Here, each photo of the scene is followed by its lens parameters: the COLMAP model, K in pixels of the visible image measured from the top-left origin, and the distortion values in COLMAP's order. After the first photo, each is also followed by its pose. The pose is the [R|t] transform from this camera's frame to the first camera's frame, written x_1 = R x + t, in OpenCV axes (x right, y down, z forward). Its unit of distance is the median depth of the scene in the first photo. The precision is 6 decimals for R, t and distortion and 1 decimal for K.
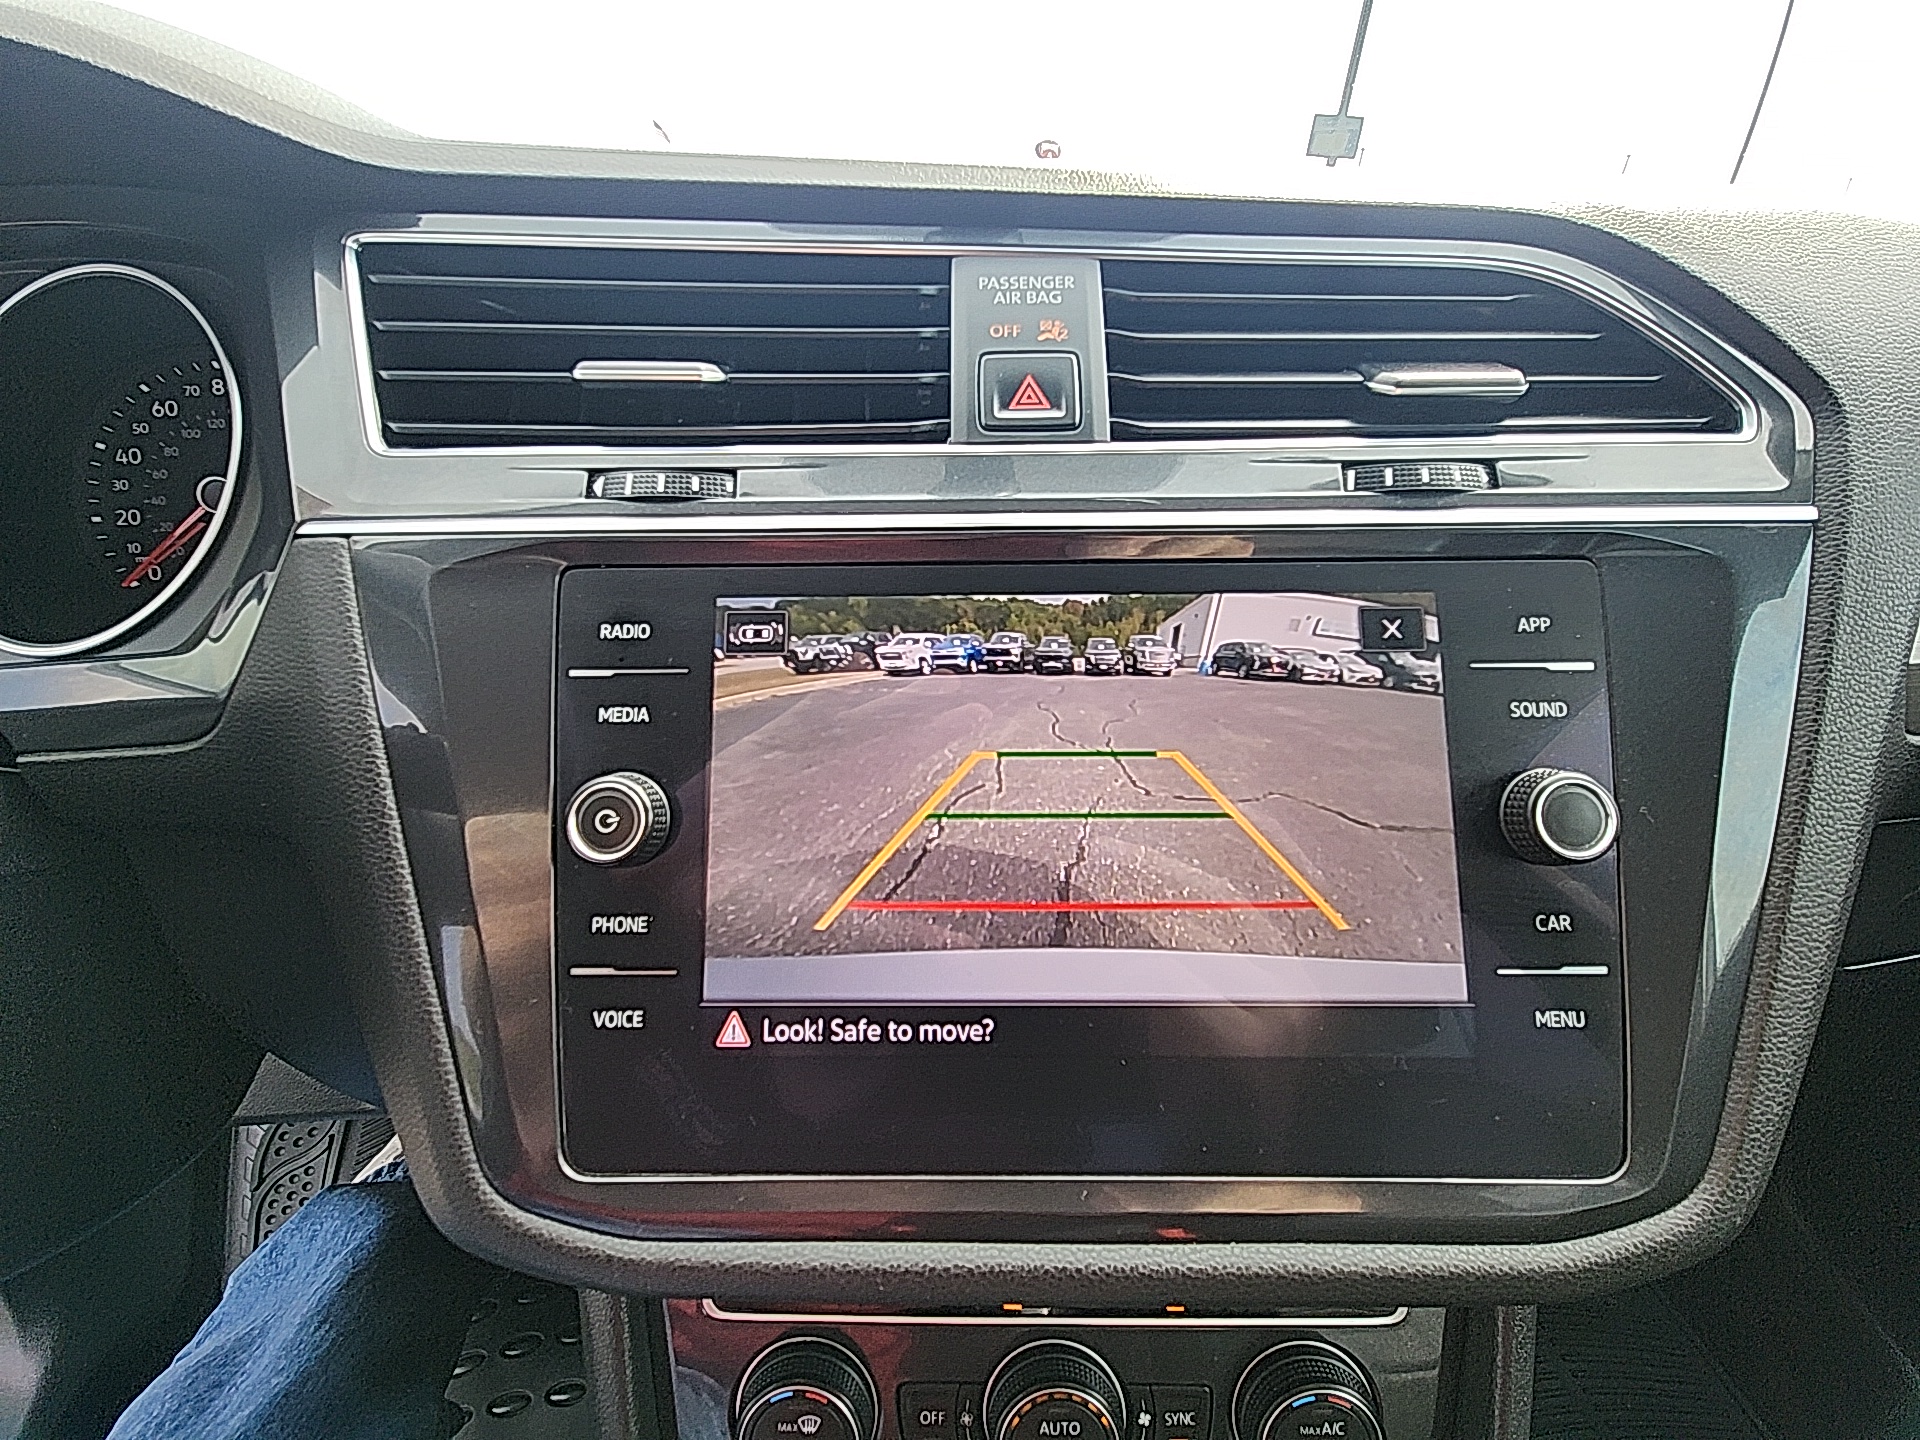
lens RADIAL K [[776.2, 0, 951.1], [0, 776.2, 702.4], [0, 0, 1]] dist [0.014598, -0.009699]
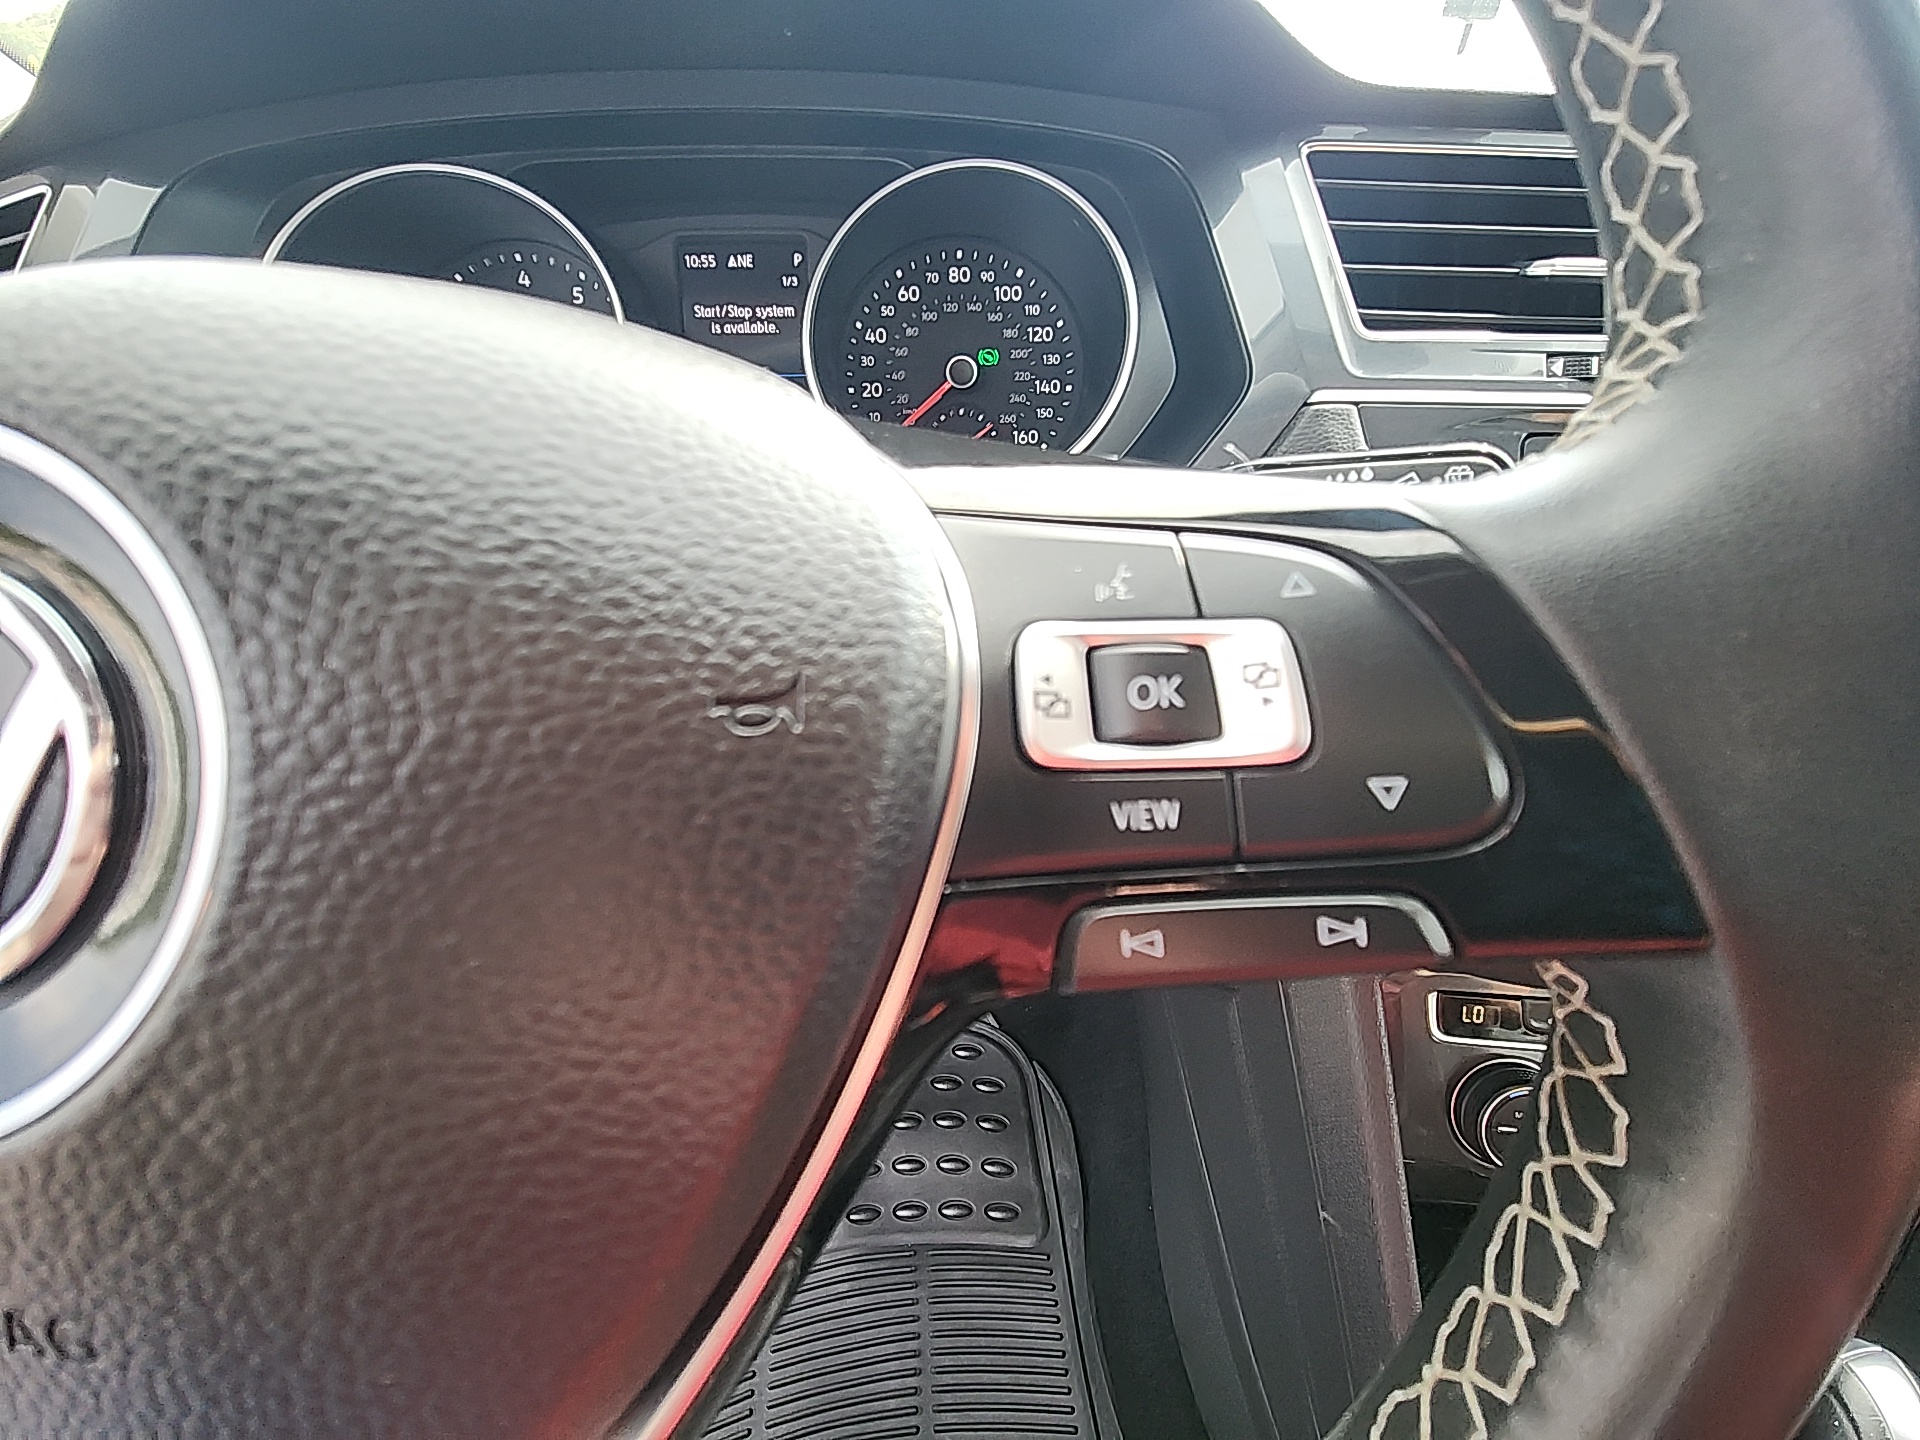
lens RADIAL K [[775.0, 0, 950.3], [0, 775.0, 703.2], [0, 0, 1]] dist [0.014734, -0.010810]
pose [[0.997483, 0.049424, -0.050852, -1.353932], [-0.043452, 0.992703, 0.112486, 0.155587], [0.056040, -0.109993, 0.992351, -0.330084]]
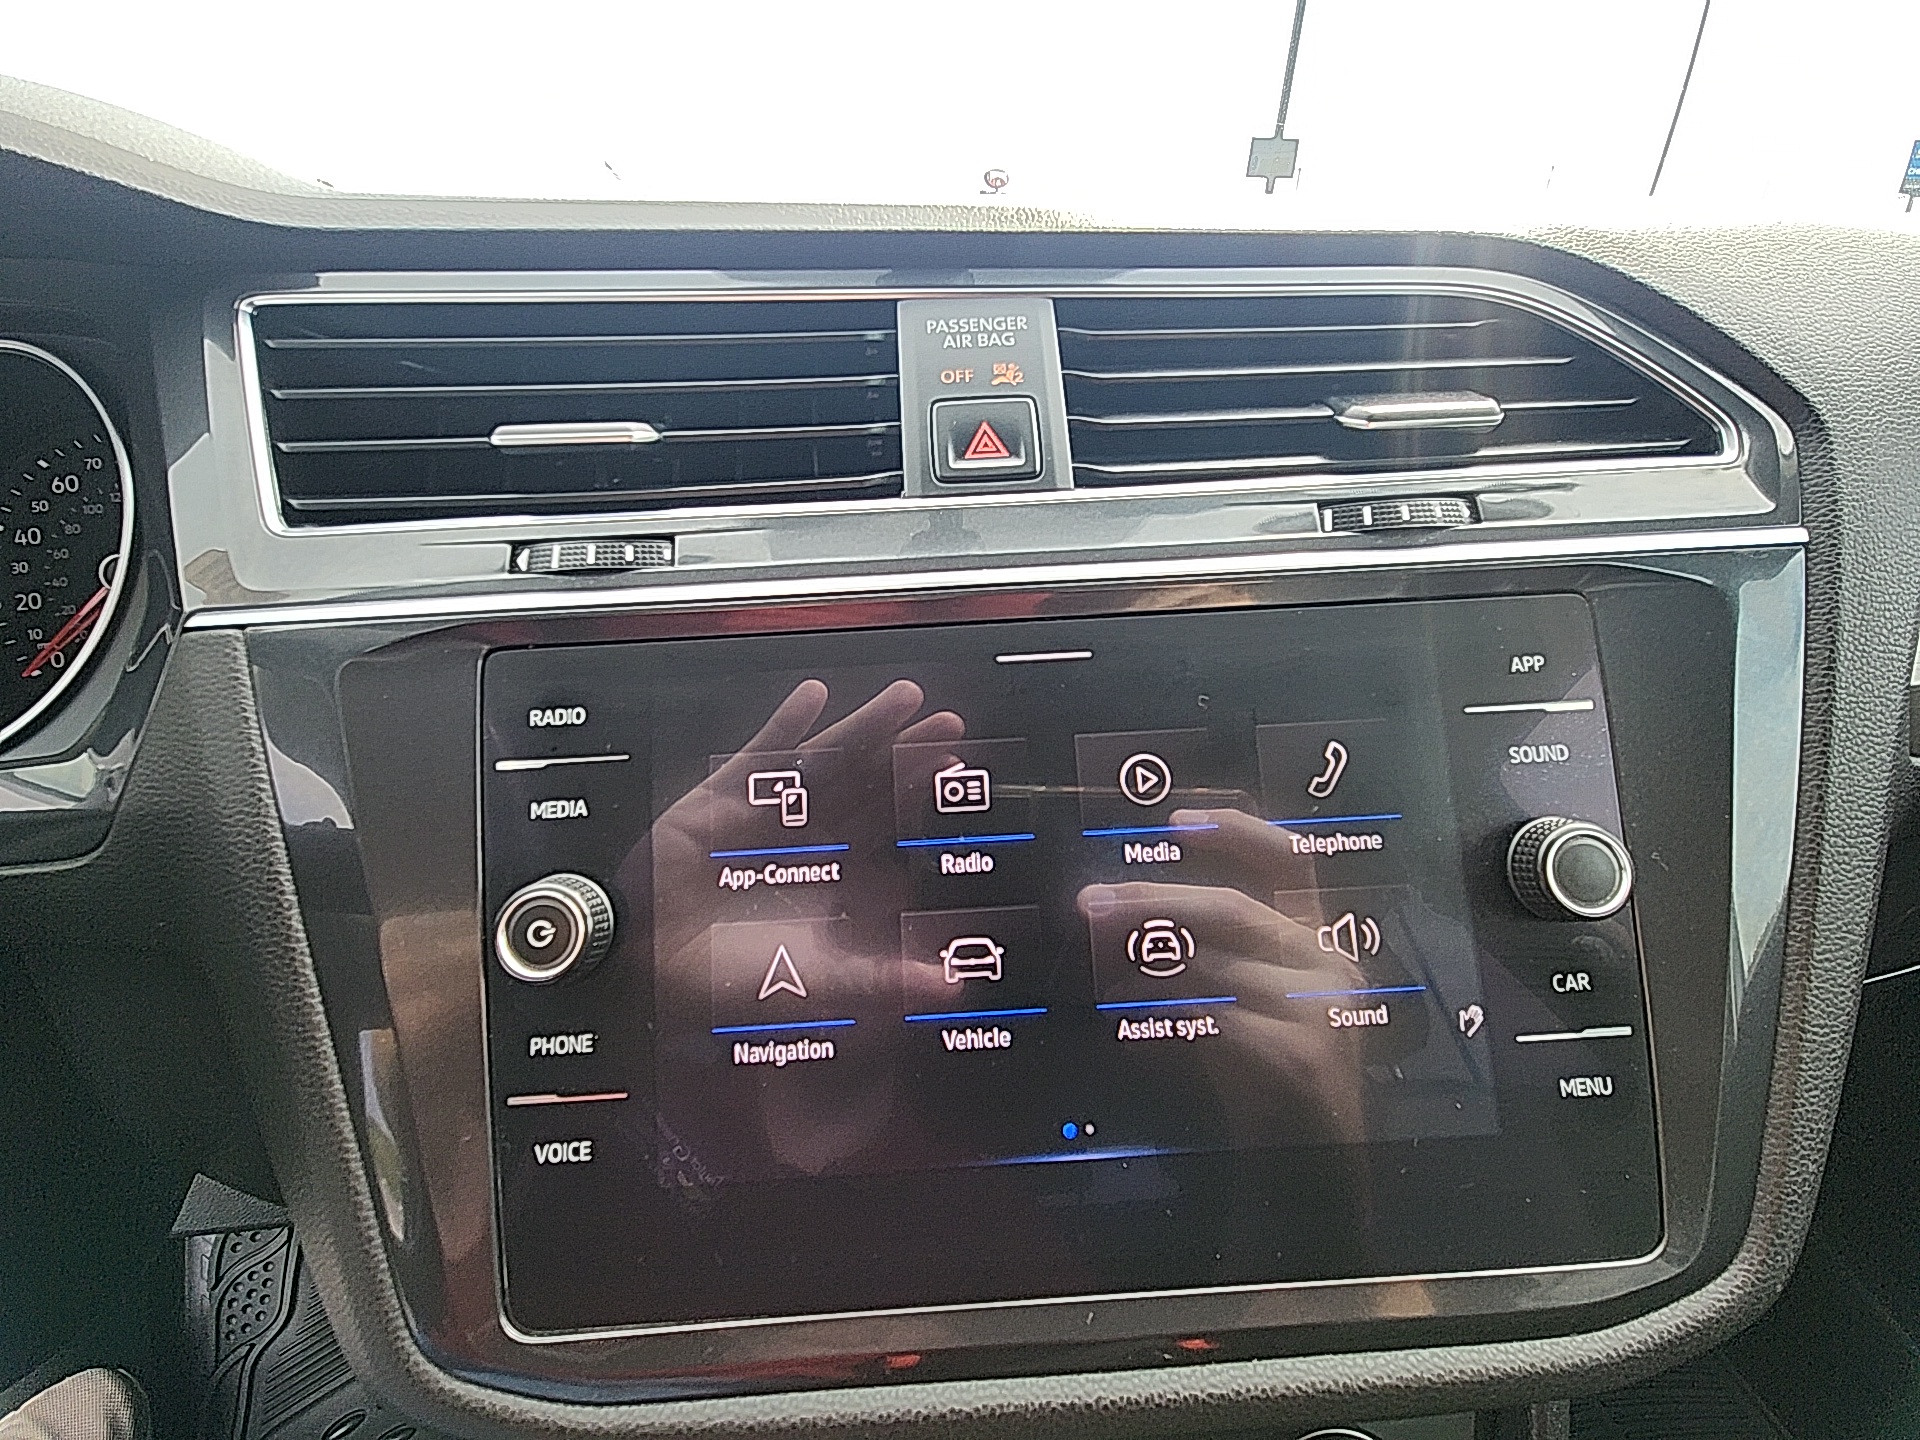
lens RADIAL K [[774.0, 0, 951.6], [0, 774.0, 700.8], [0, 0, 1]] dist [0.018990, -0.012791]
pose [[0.998322, -0.048517, 0.031613, 0.015171], [0.049344, 0.998445, -0.025930, -0.064197], [-0.030306, 0.027447, 0.999164, 0.074706]]
